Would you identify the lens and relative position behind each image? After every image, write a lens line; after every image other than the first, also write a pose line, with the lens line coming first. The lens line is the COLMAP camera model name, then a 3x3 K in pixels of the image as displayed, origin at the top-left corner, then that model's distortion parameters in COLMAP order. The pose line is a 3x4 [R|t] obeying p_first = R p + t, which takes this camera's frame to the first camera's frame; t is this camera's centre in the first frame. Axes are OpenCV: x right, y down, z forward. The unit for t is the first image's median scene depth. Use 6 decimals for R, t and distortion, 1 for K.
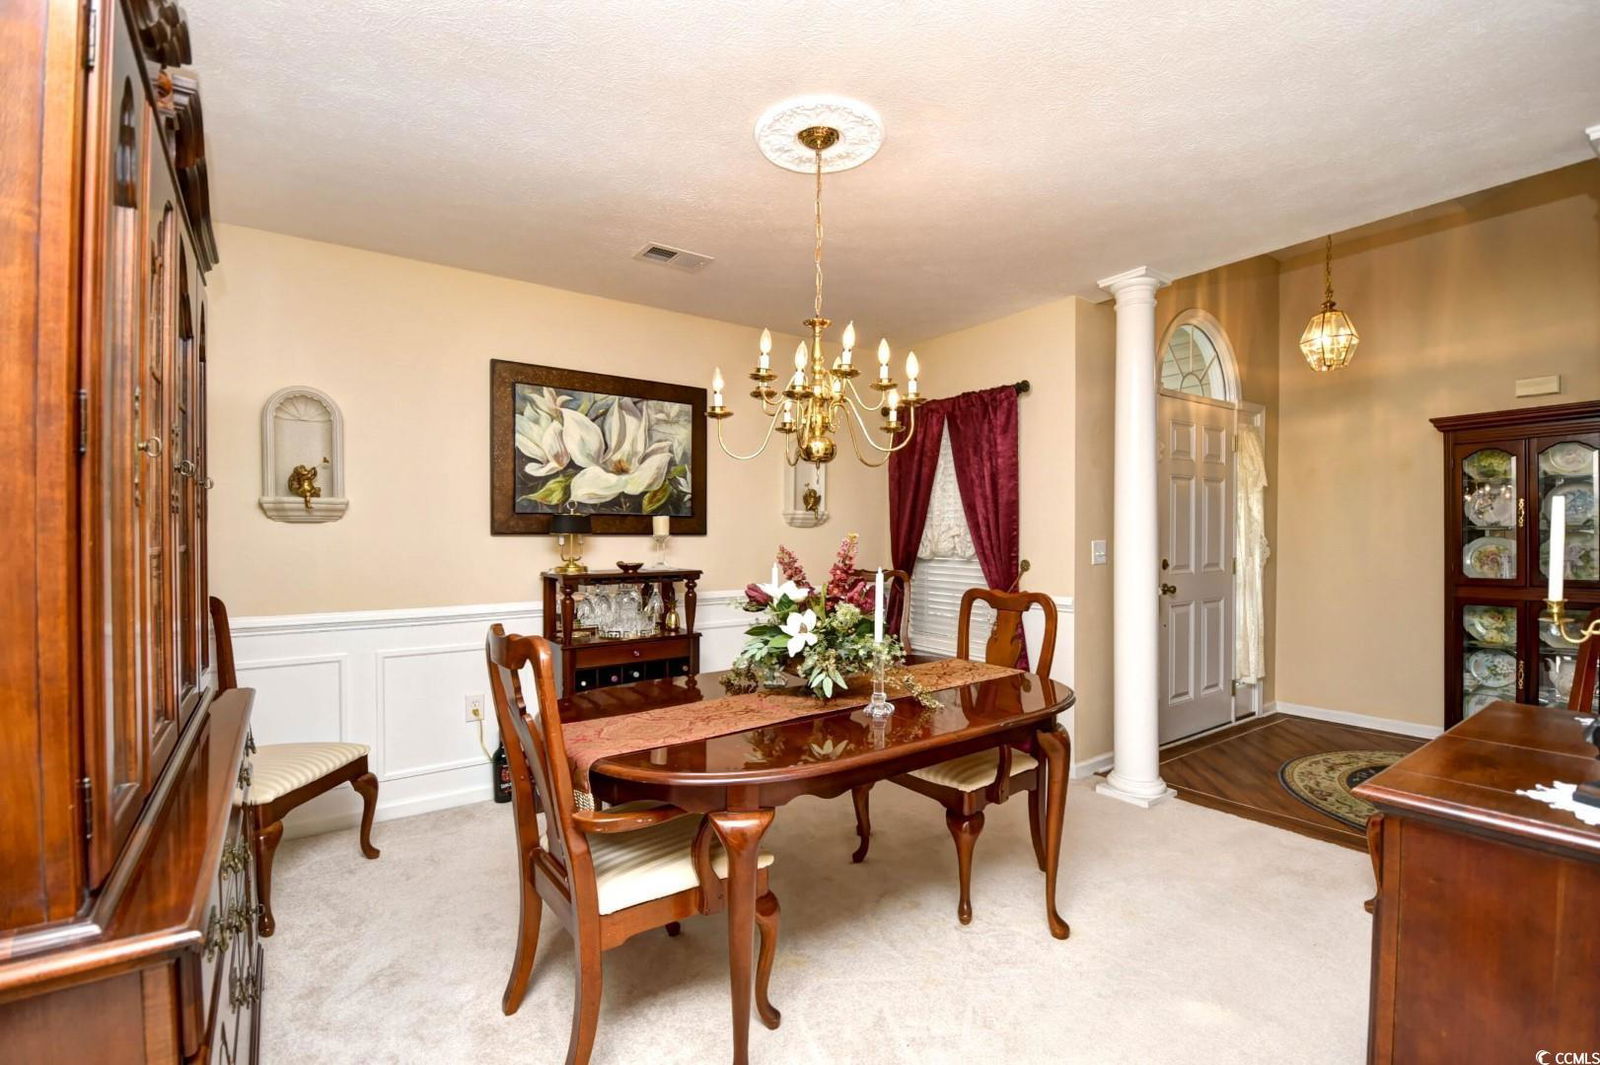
lens RADIAL K [[707.5, 0, 802.8], [0, 707.5, 536.0], [0, 0, 1]] dist [0.000624, -0.000106]
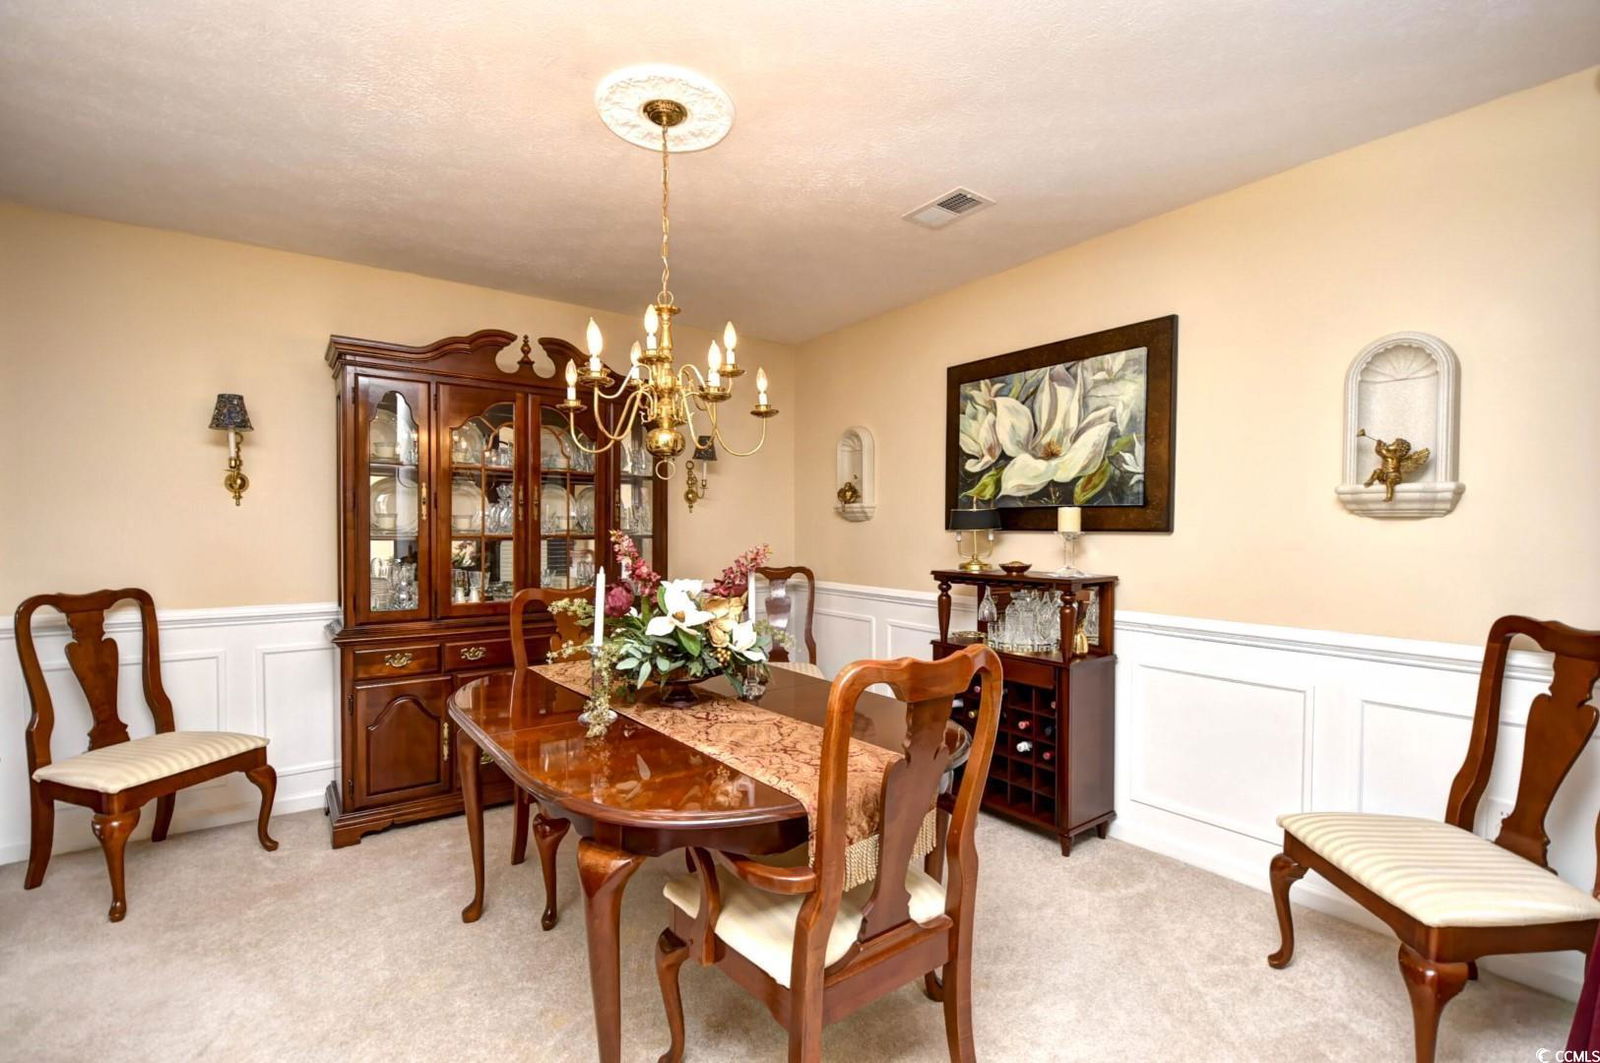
lens RADIAL K [[707.5, 0, 802.8], [0, 707.5, 535.0], [0, 0, 1]] dist [0.000624, -0.000106]
pose [[0.019514, 0.009516, -0.999764, 0.578288], [-0.002498, 0.999952, 0.009469, -0.004266], [0.999806, 0.002313, 0.019537, 0.689464]]
